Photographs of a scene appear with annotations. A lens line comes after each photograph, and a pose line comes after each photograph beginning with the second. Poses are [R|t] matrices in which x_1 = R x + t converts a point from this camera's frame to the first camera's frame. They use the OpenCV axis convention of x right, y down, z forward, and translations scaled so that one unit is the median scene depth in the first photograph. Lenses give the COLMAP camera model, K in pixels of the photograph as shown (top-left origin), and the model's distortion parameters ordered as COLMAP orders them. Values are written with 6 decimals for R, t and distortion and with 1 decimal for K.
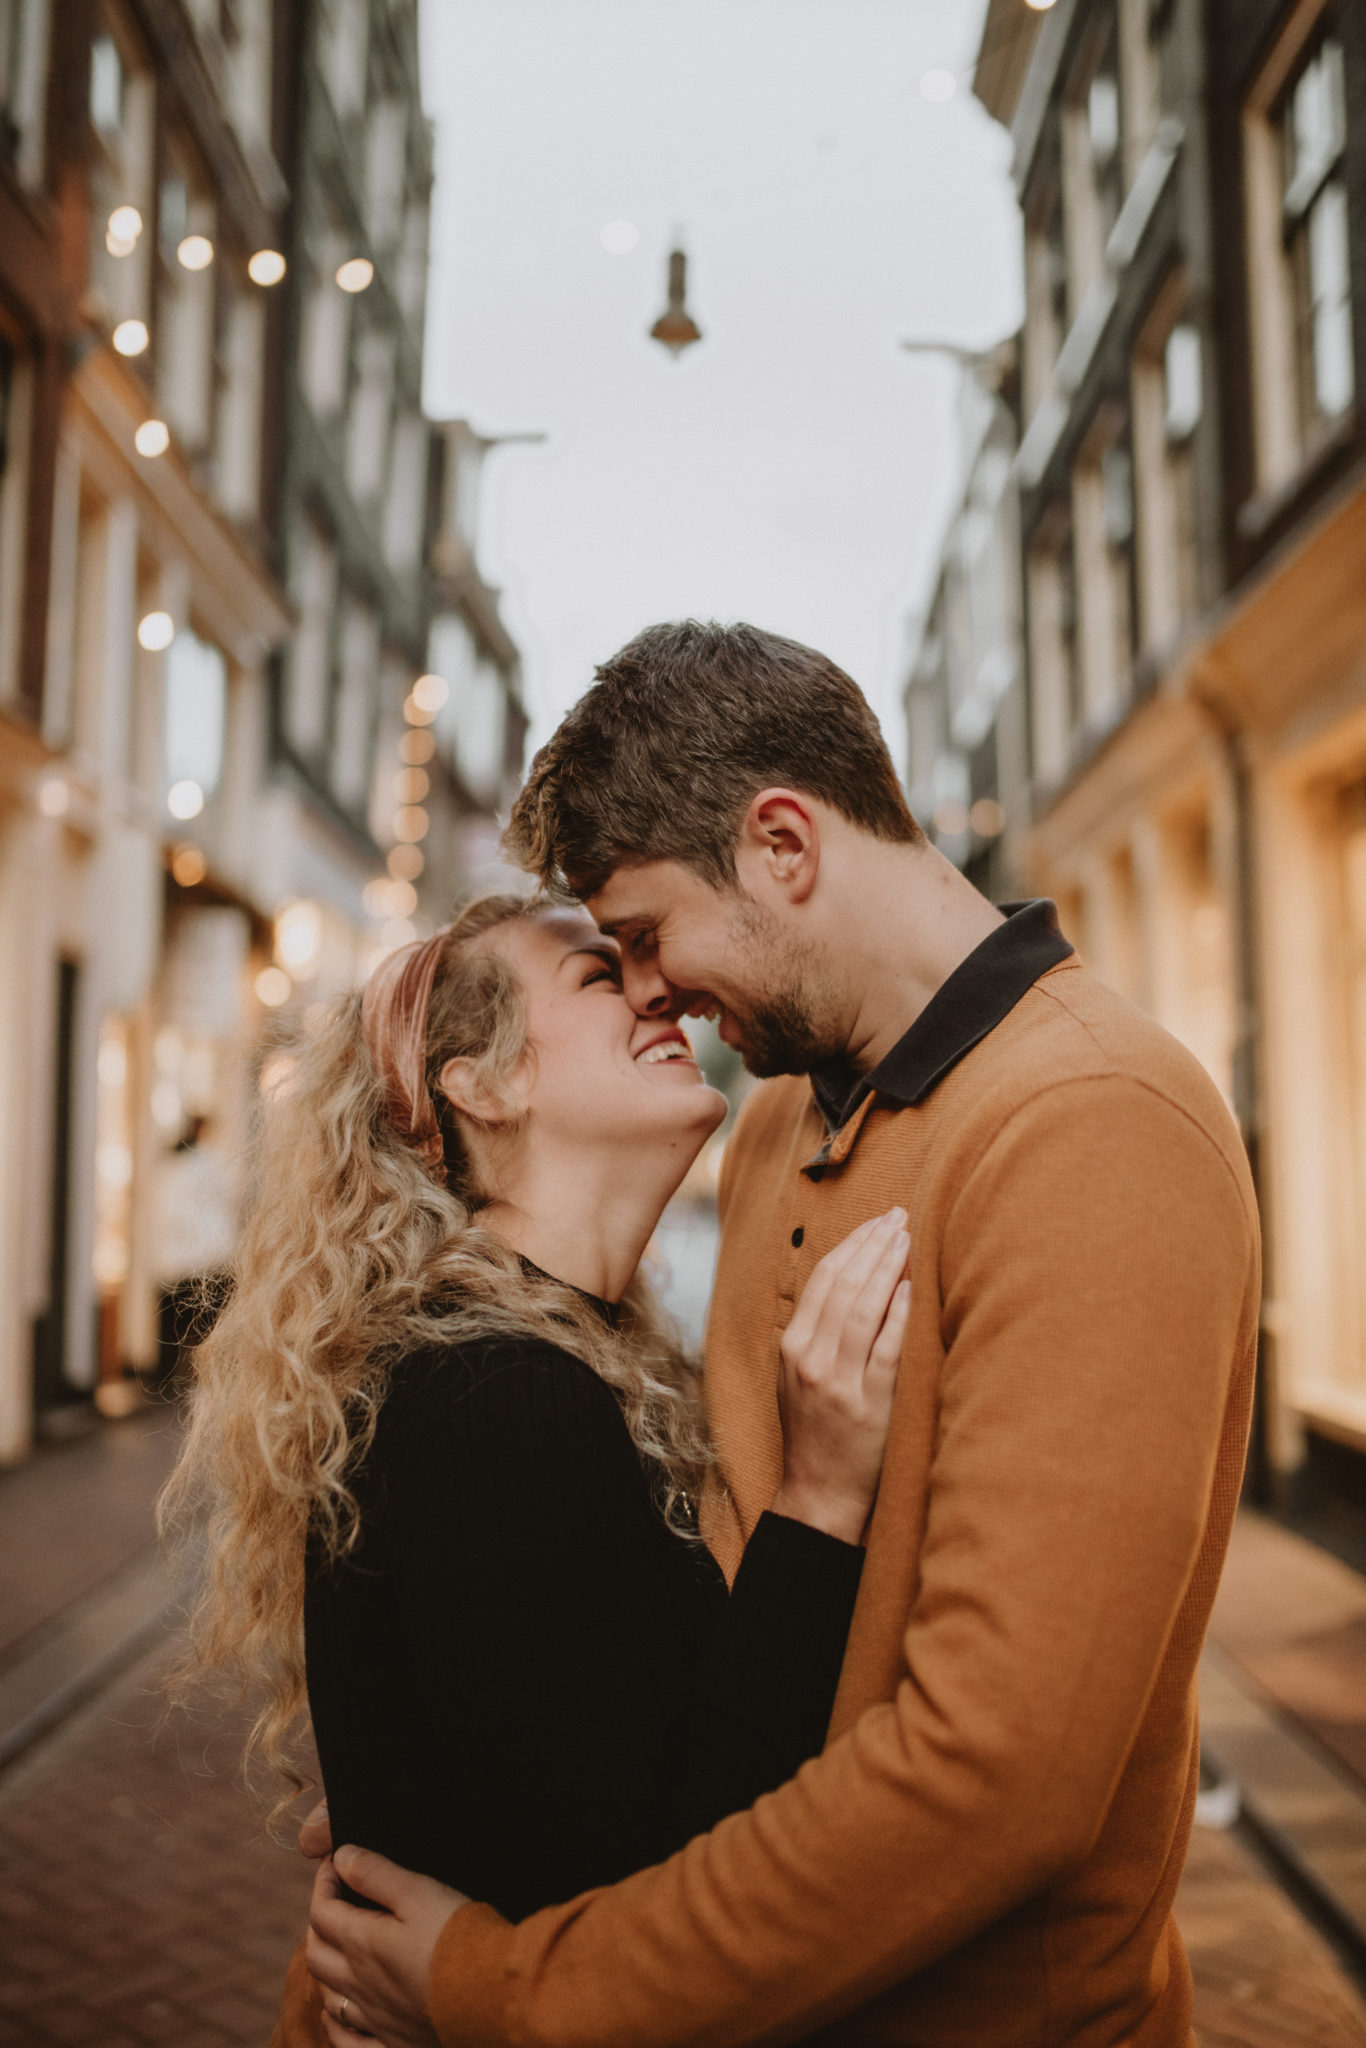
lens RADIAL K [[2120.5, 0, 683.0], [0, 2120.5, 1024.0], [0, 0, 1]] dist [-0.013445, 0.022291]
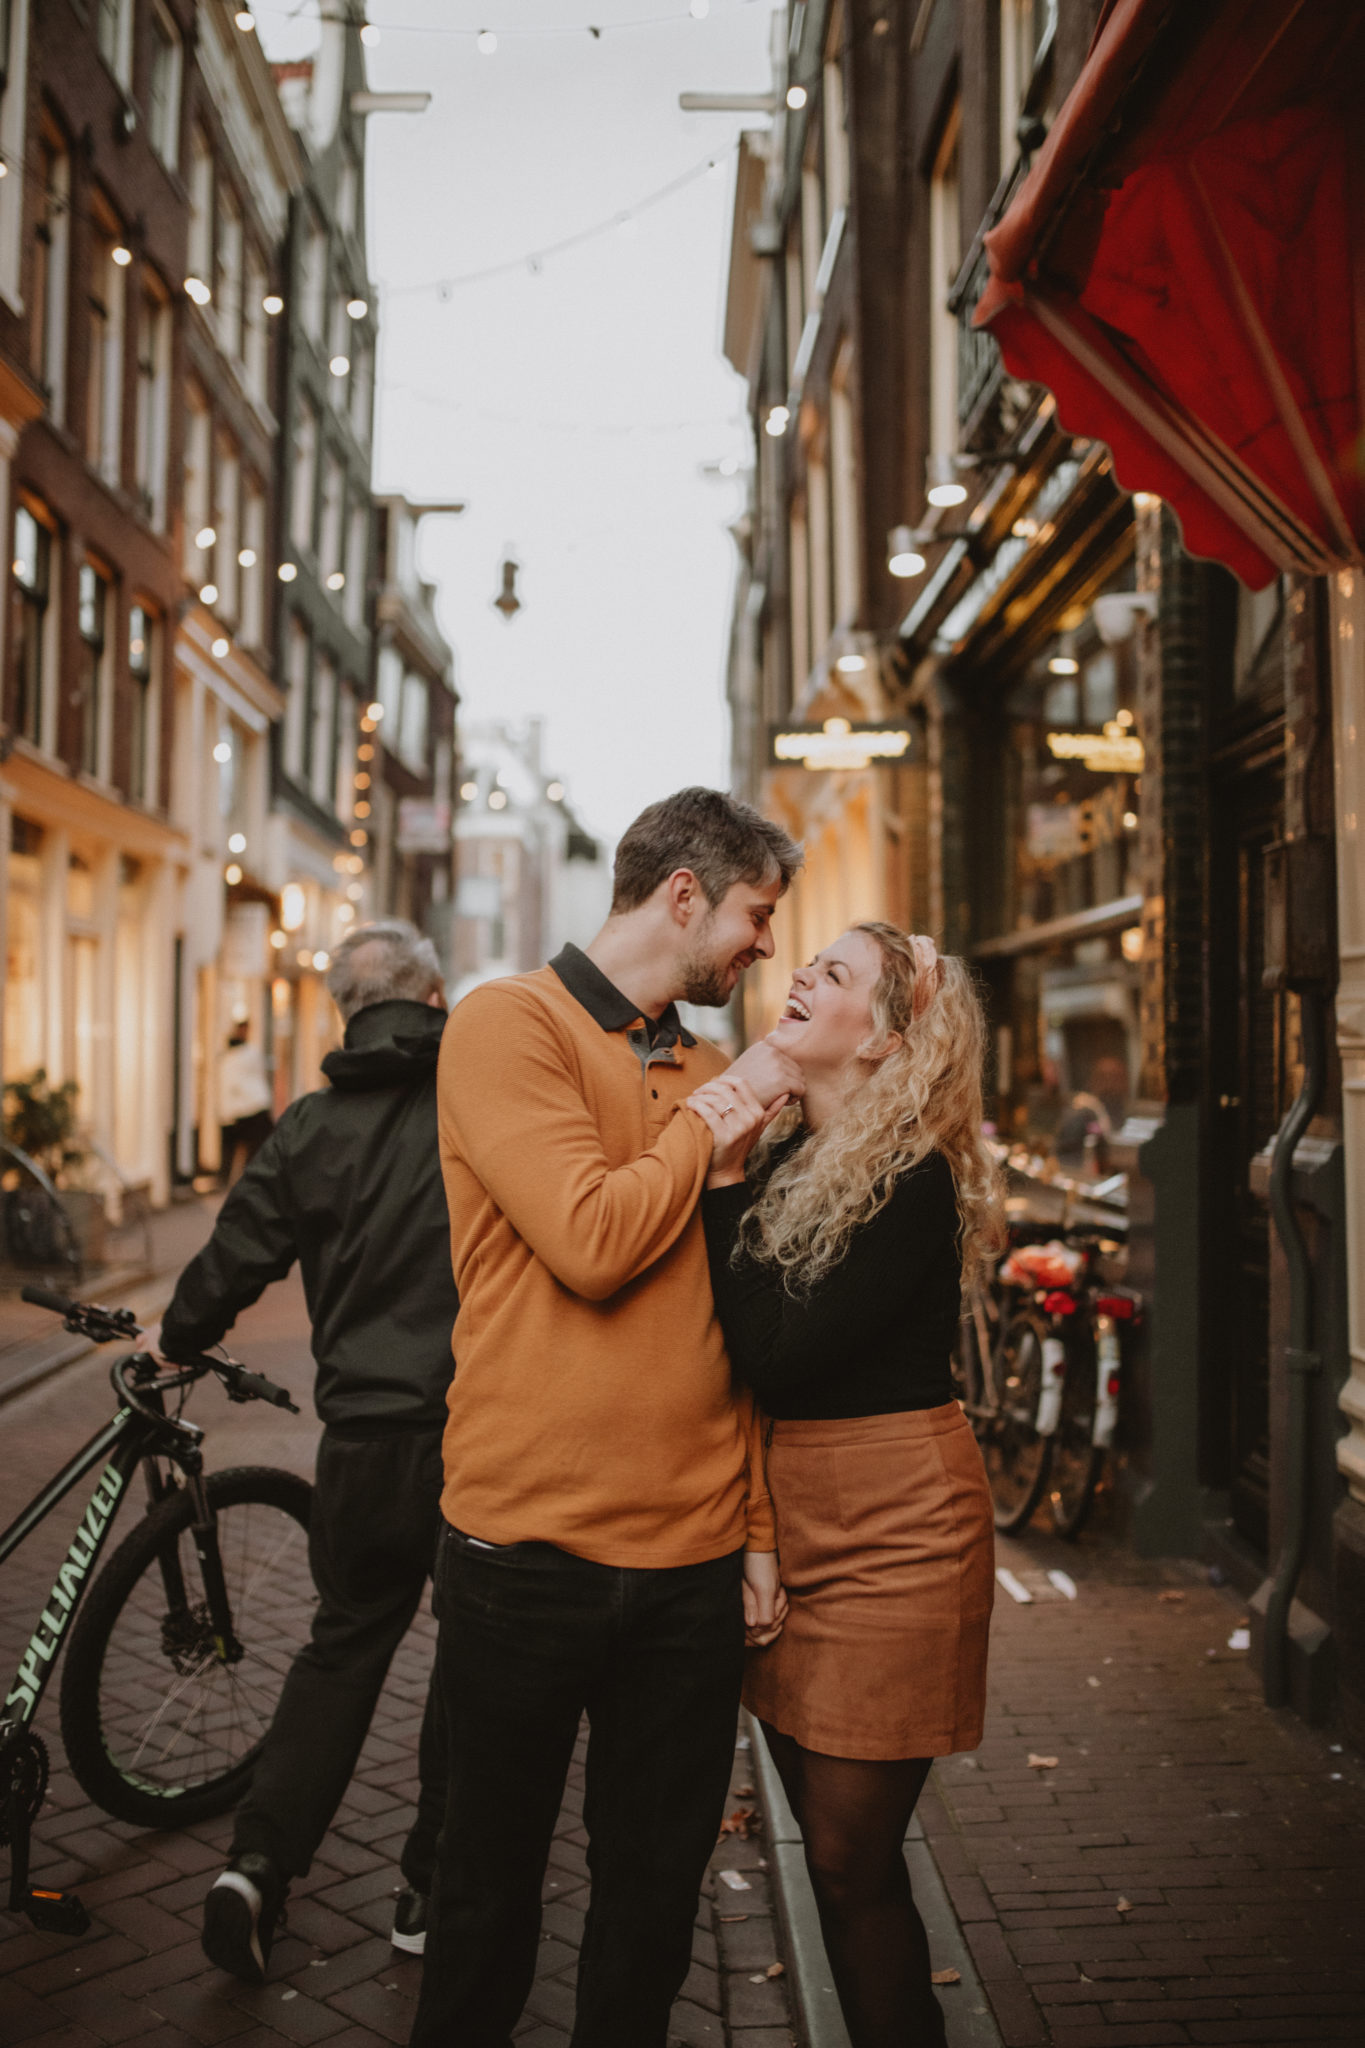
lens RADIAL K [[2120.5, 0, 682.5], [0, 2120.5, 1024.0], [0, 0, 1]] dist [-0.013445, 0.022291]
pose [[0.999718, -0.000422, 0.023732, 0.065239], [-0.000892, 0.998468, 0.055324, -0.040431], [-0.023719, -0.055330, 0.998186, -0.546108]]
